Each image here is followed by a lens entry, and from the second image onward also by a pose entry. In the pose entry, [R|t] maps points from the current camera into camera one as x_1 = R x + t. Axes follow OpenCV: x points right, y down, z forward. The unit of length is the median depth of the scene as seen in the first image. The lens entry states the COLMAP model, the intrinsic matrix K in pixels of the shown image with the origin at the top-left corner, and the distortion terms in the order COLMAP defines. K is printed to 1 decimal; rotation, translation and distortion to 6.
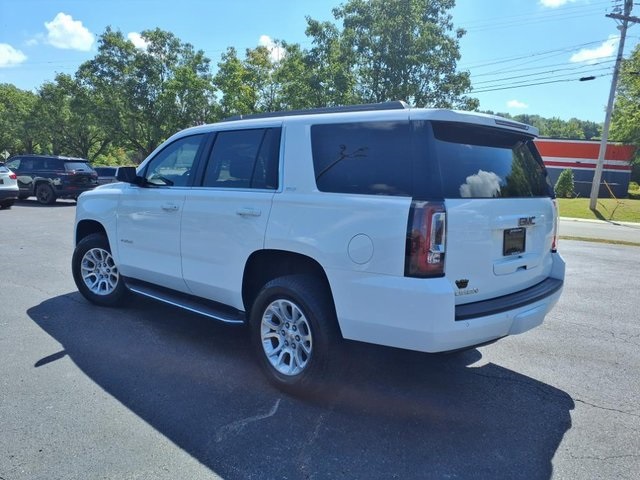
lens RADIAL K [[520.0, 0, 320.0], [0, 520.0, 240.0], [0, 0, 1]] dist [0.012044, -0.009653]
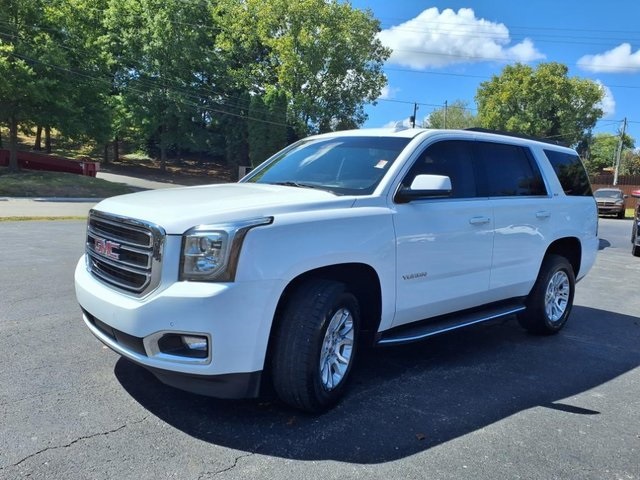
lens RADIAL K [[531.0, 0, 320.0], [0, 531.0, 240.0], [0, 0, 1]] dist [0.041588, -0.010394]
pose [[0.127347, -0.150631, 0.980354, -0.173972], [0.081240, 0.986664, 0.141048, -0.025660], [-0.988526, 0.061682, 0.137886, 0.157326]]
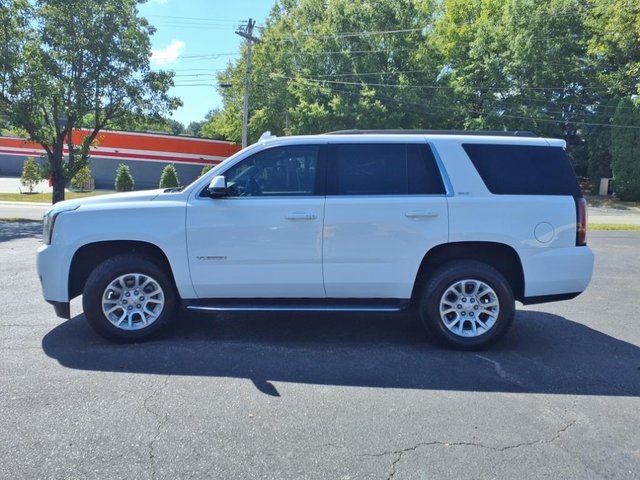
lens RADIAL K [[505.9, 0, 320.0], [0, 505.9, 240.0], [0, 0, 1]] dist [0.083604, -0.049051]
pose [[0.738029, -0.102493, 0.666940, -0.127472], [0.092853, 0.994420, 0.050070, -0.008718], [-0.668350, 0.024974, 0.743427, 0.033069]]
